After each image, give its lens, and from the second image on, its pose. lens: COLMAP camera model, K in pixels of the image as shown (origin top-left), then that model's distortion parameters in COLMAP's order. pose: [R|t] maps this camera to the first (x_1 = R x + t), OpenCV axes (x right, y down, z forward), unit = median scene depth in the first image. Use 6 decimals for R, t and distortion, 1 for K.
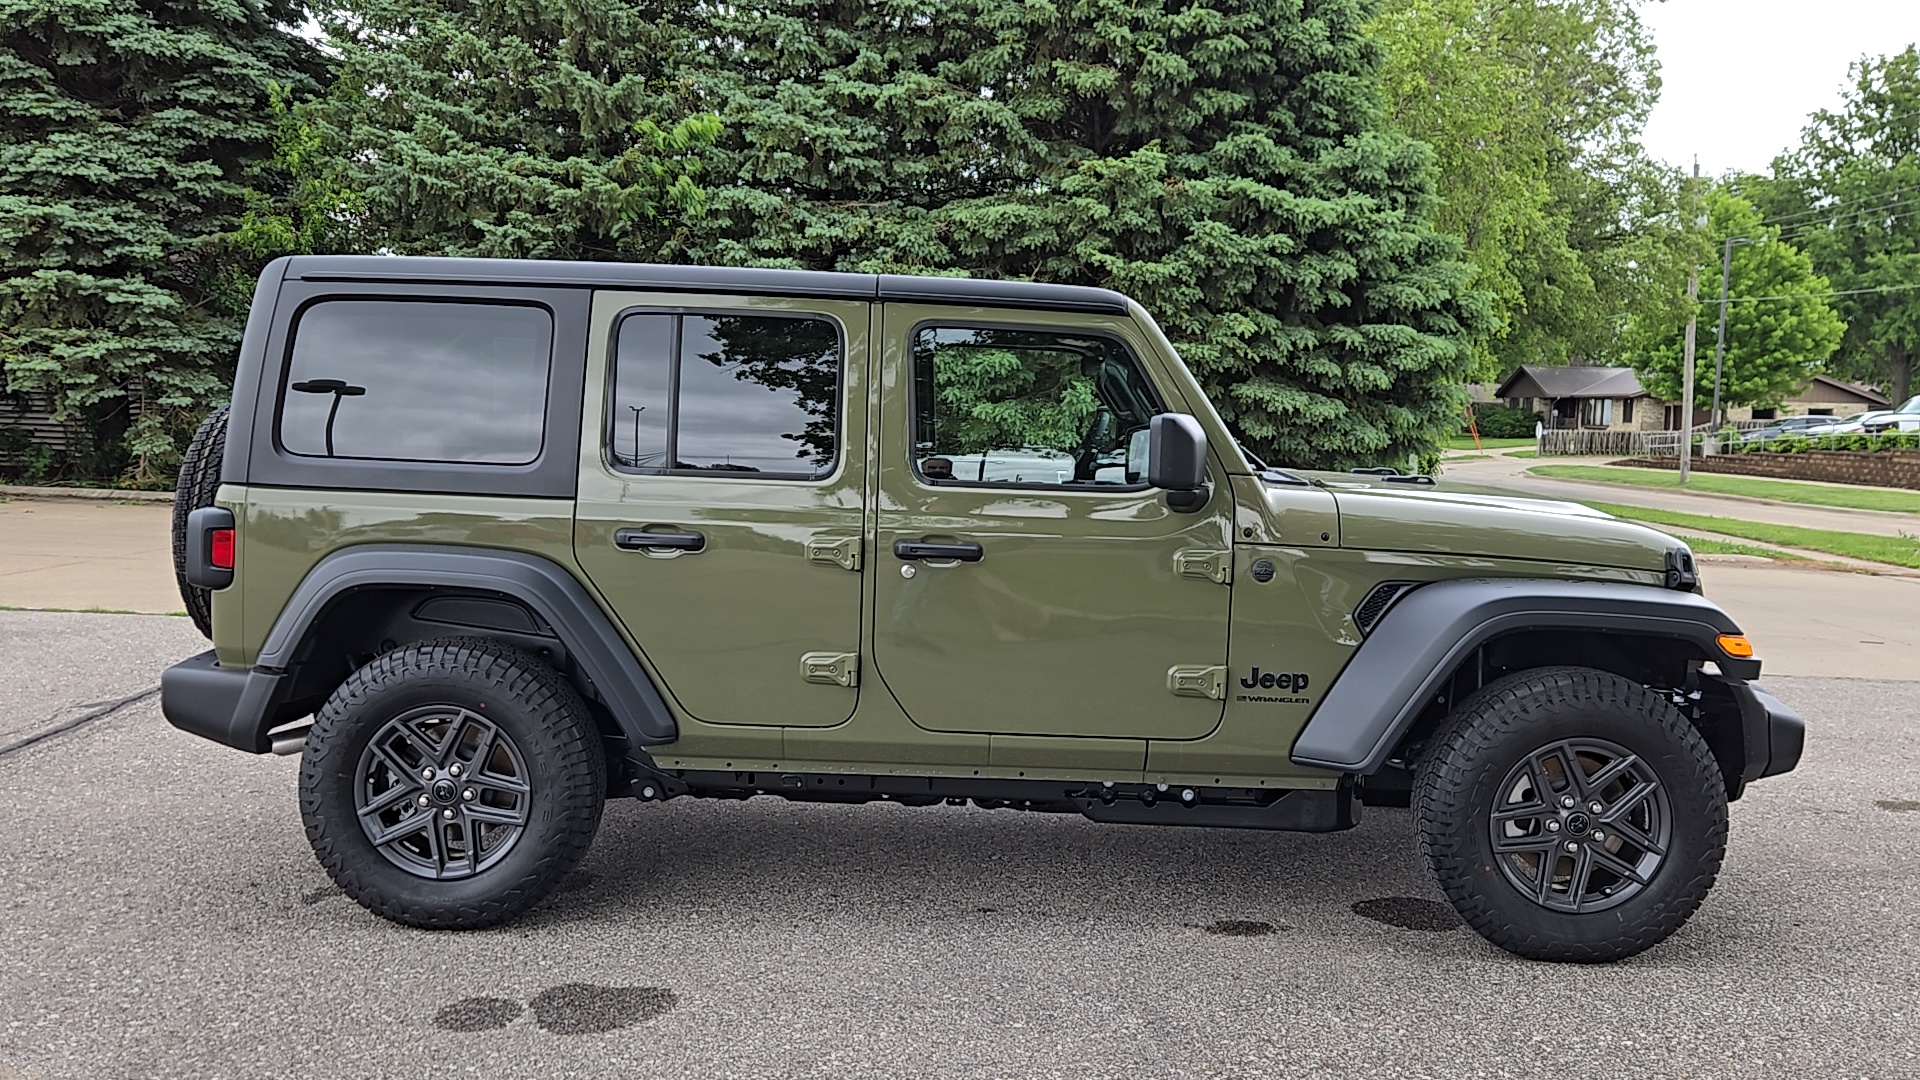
lens RADIAL K [[1605.7, 0, 937.9], [0, 1605.7, 555.1], [0, 0, 1]] dist [0.010242, -0.006295]
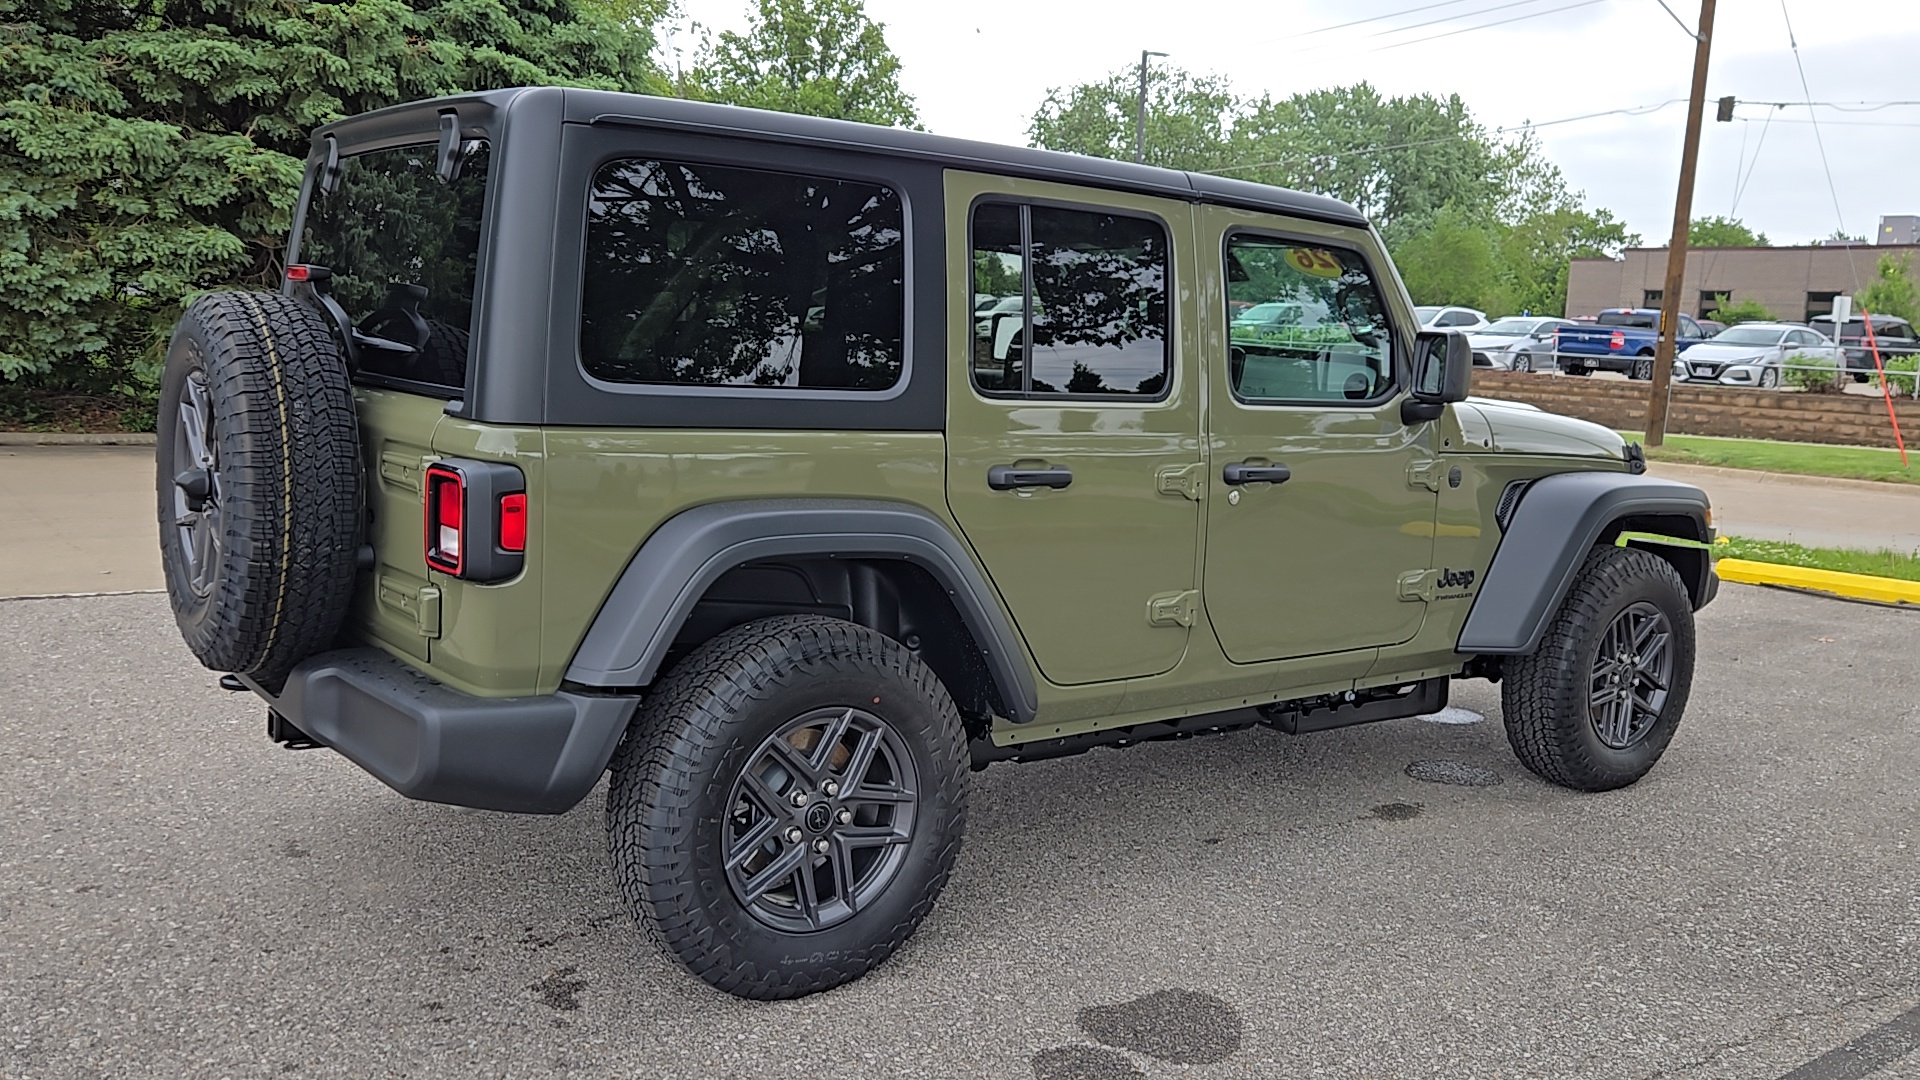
lens RADIAL K [[1605.7, 0, 1027.8], [0, 1605.7, 571.5], [0, 0, 1]] dist [0.010242, -0.006295]
pose [[0.779961, -0.086790, 0.619781, -0.163194], [0.038935, 0.995148, 0.090356, -0.008420], [-0.624616, -0.046343, 0.779556, 0.081010]]
